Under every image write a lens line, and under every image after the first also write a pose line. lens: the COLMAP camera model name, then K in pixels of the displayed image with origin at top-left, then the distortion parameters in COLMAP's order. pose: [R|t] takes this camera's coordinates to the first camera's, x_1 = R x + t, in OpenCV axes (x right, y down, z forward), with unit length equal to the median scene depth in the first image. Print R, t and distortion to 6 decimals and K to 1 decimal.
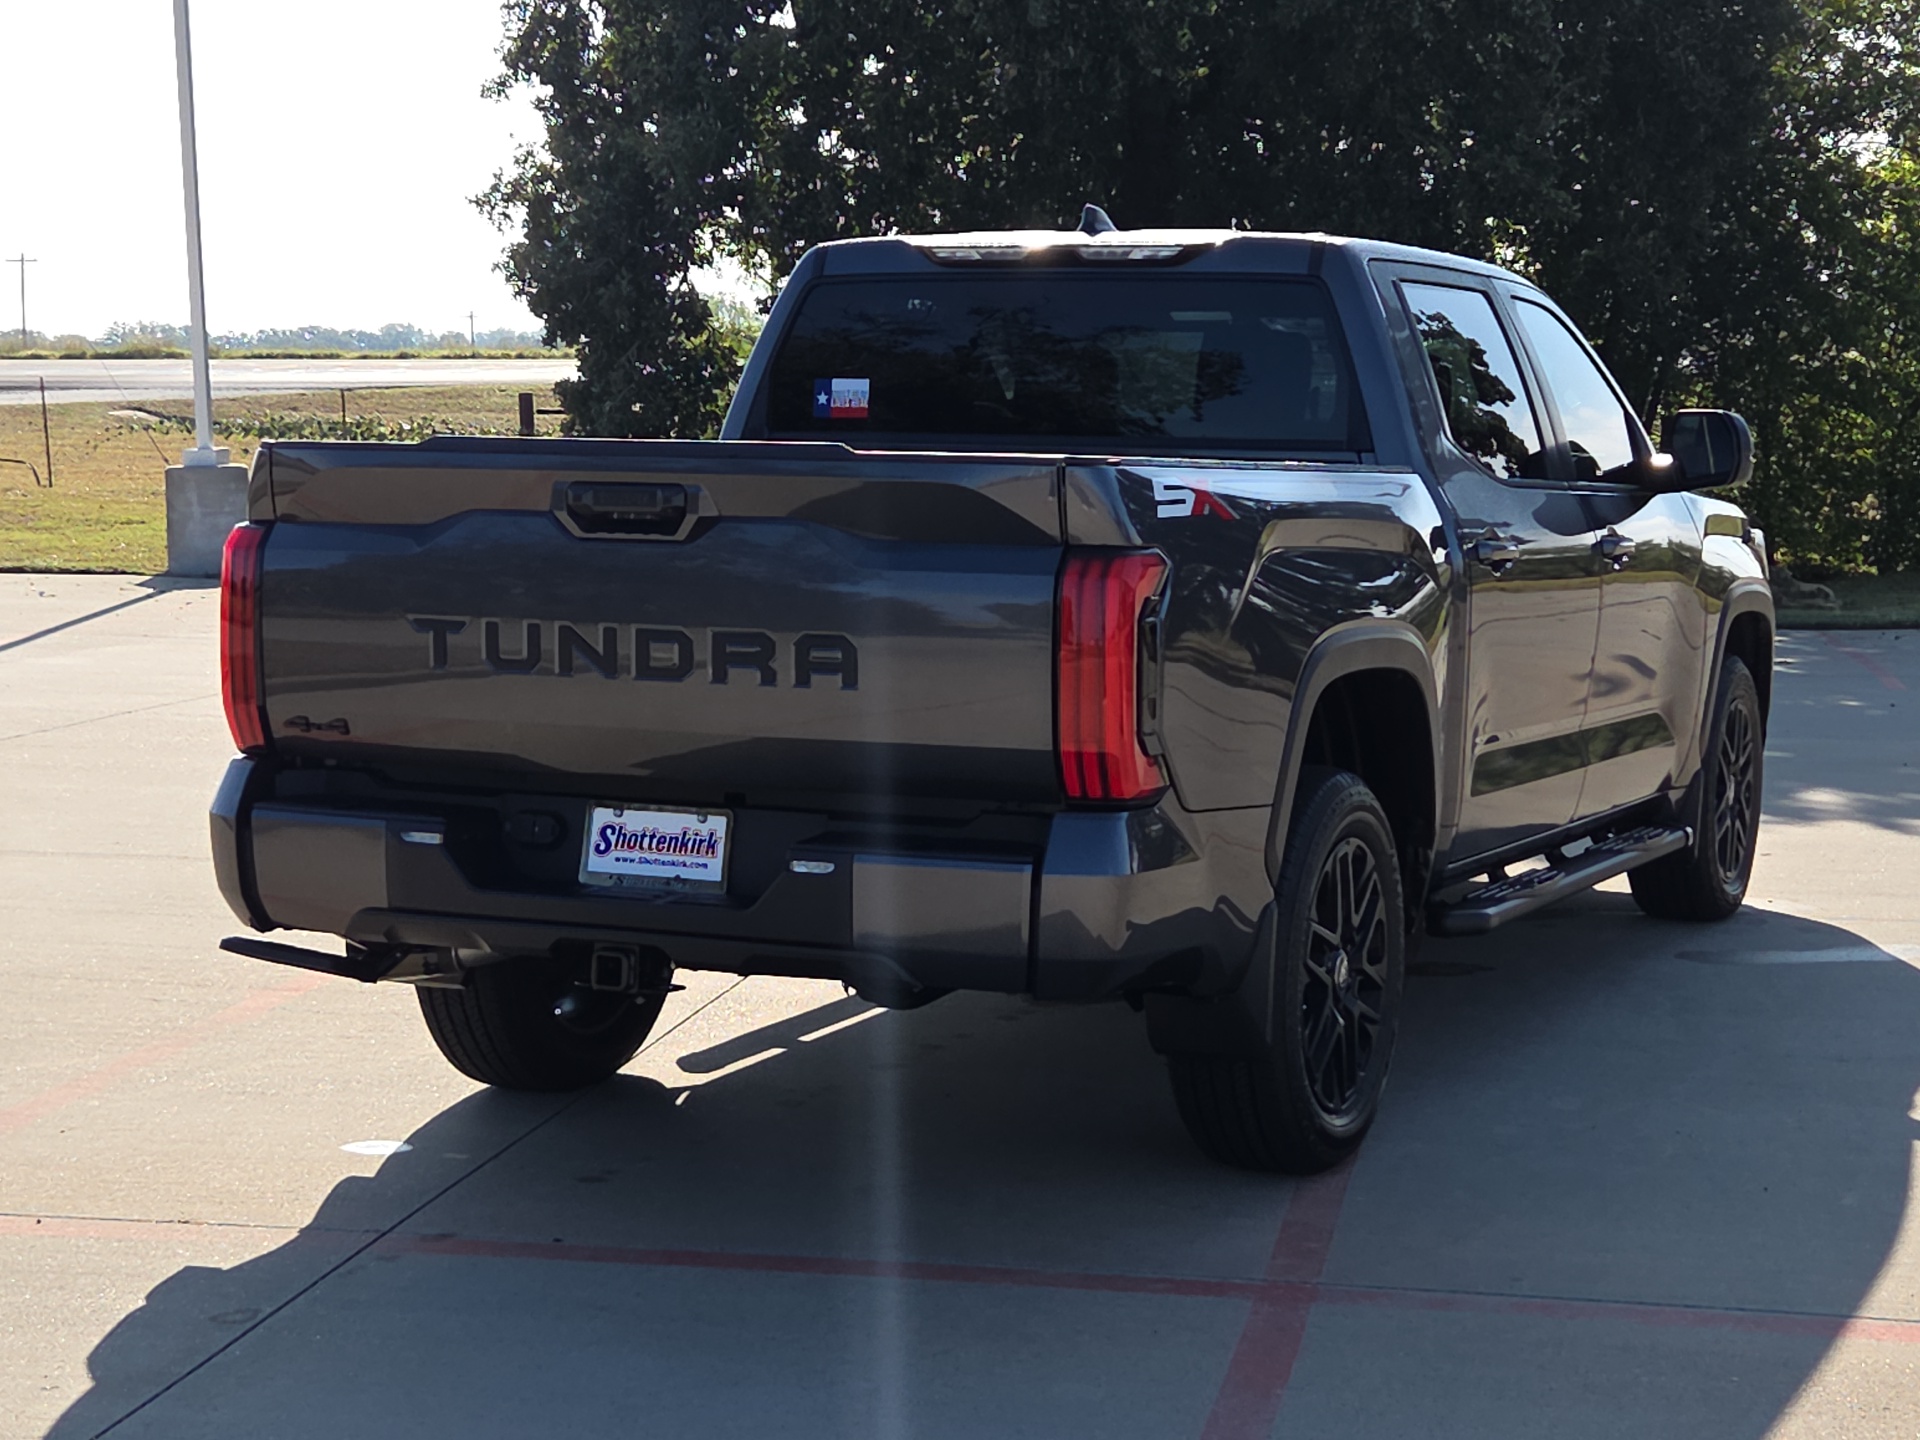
lens RADIAL K [[3219.2, 0, 971.3], [0, 3219.2, 730.0], [0, 0, 1]] dist [0.119276, 0.000000]
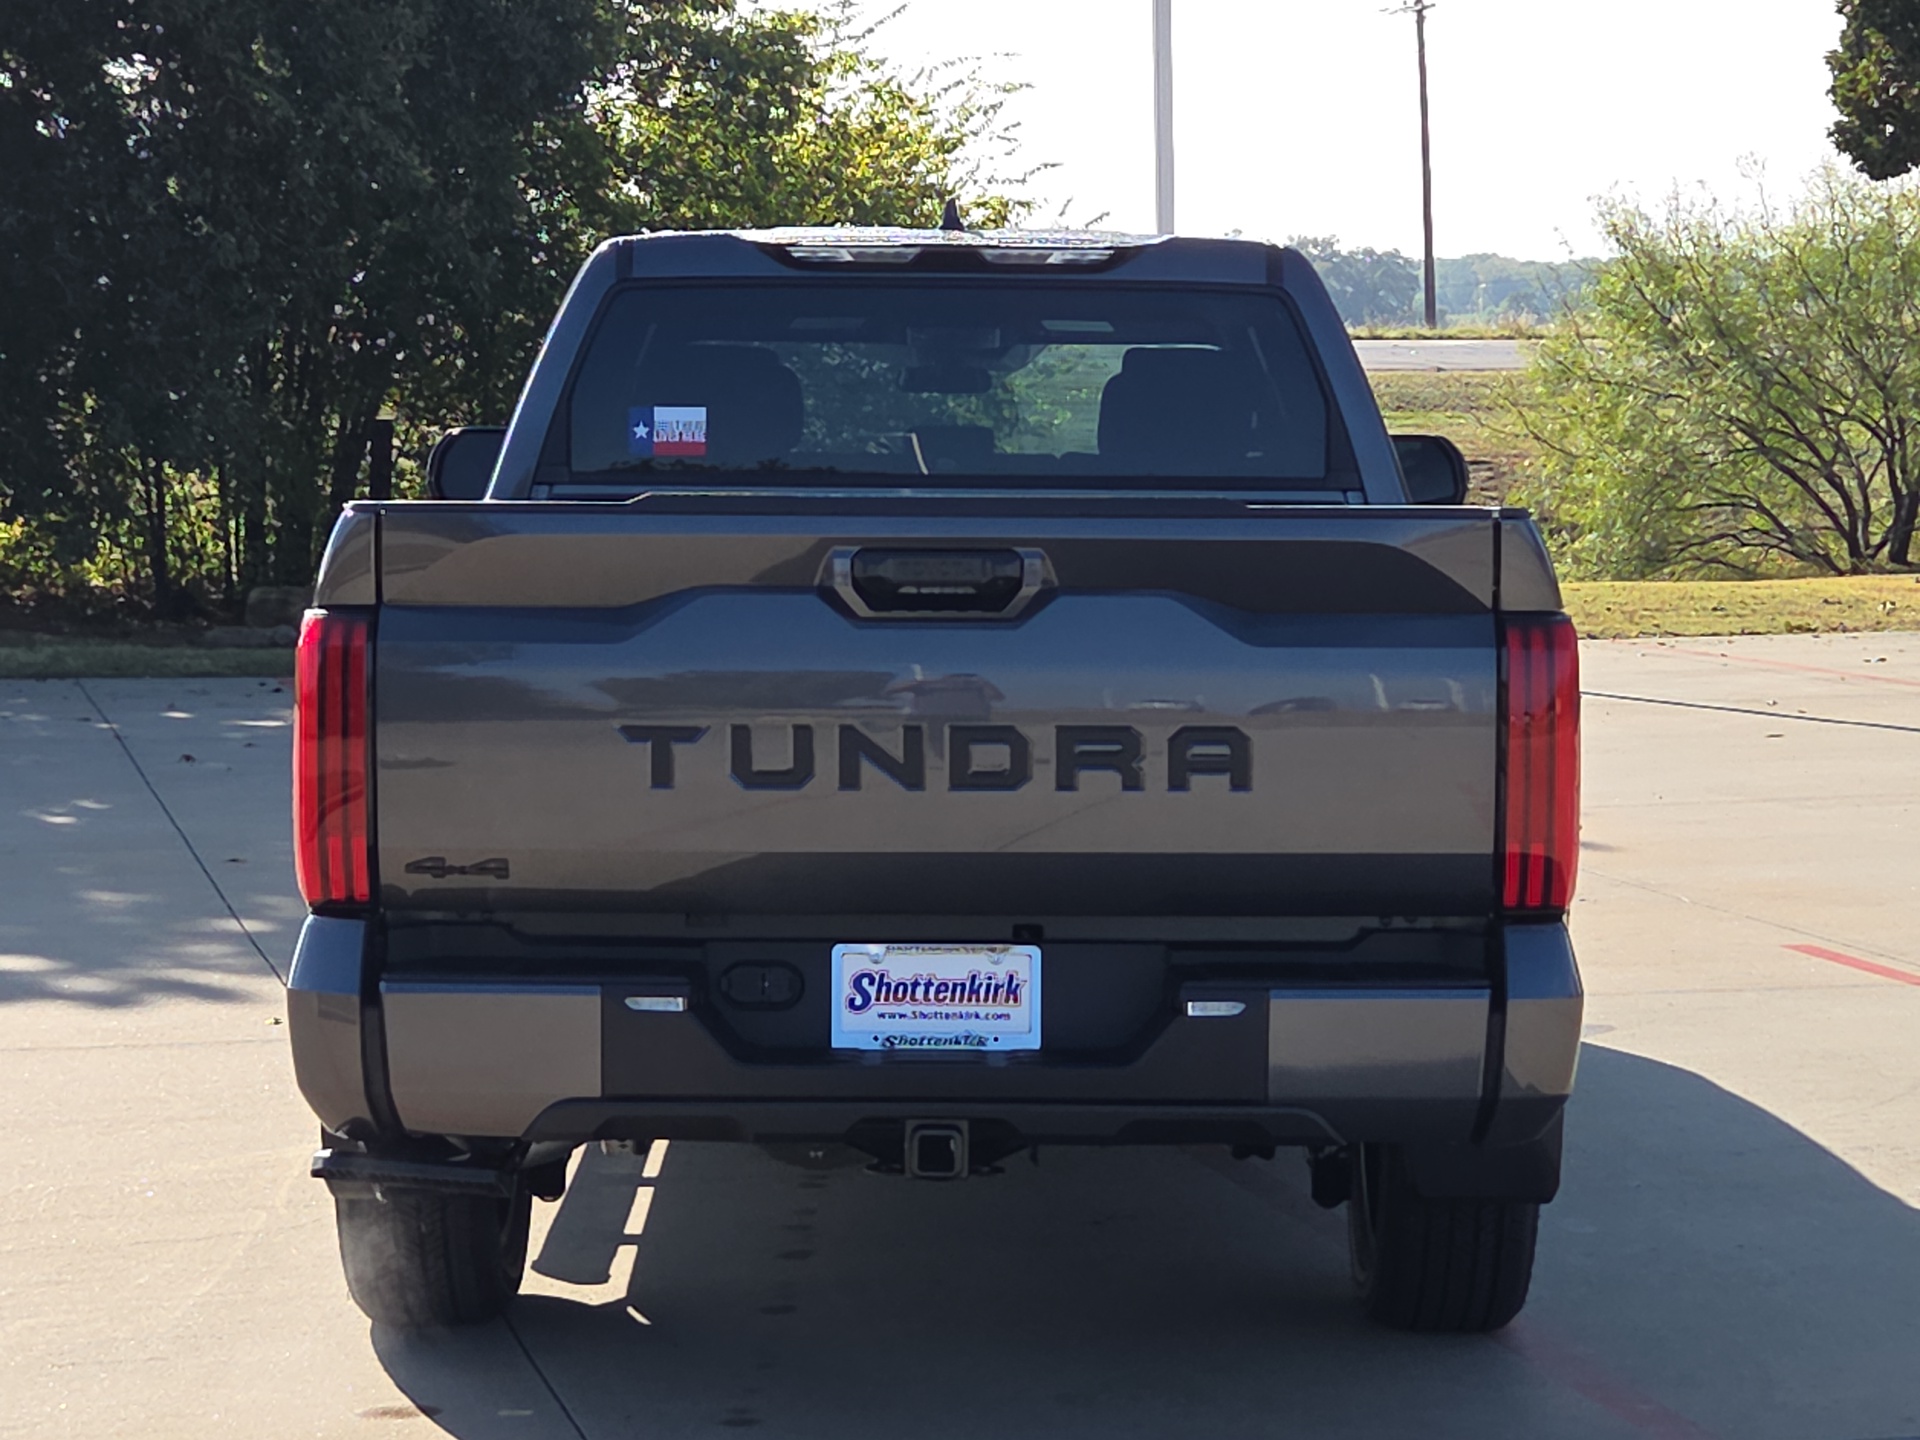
lens RADIAL K [[4023.7, 0, 943.9], [0, 4023.7, 724.6], [0, 0, 1]] dist [0.046784, 0.000000]
pose [[0.916926, -0.036839, 0.397353, -0.492835], [0.044814, 0.998937, -0.010798, -0.020851], [-0.396533, 0.027708, 0.917602, 0.072749]]
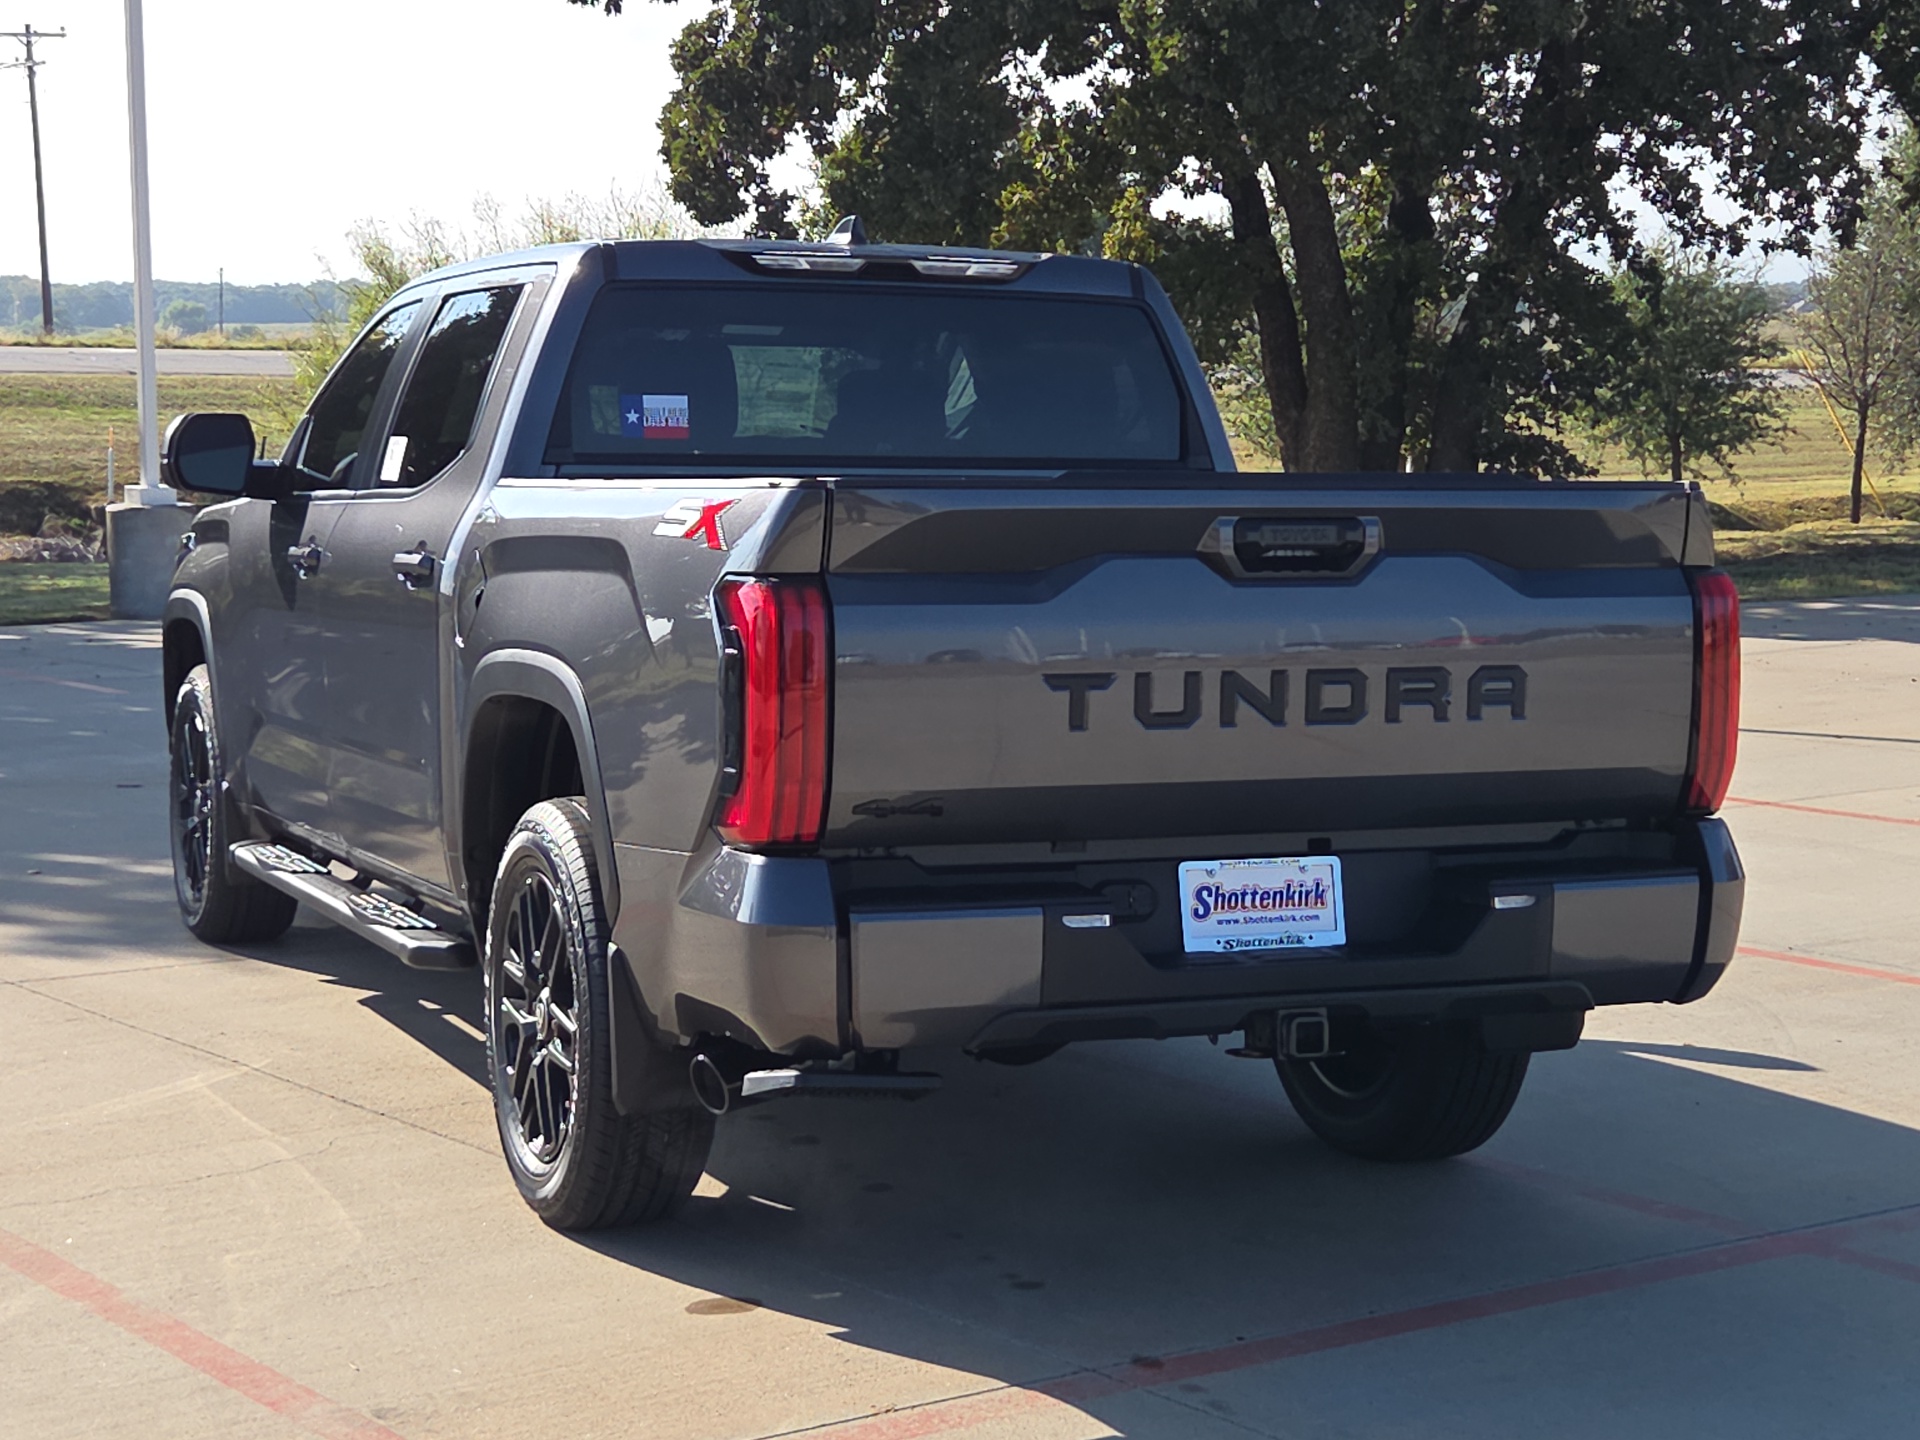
lens RADIAL K [[3378.2, 0, 967.9], [0, 3378.2, 706.8], [0, 0, 1]] dist [0.020535, 0.000000]
pose [[0.690921, -0.061097, 0.720344, -0.859007], [0.067643, 0.997515, 0.019725, -0.045959], [-0.719759, 0.035098, 0.693336, 0.378014]]
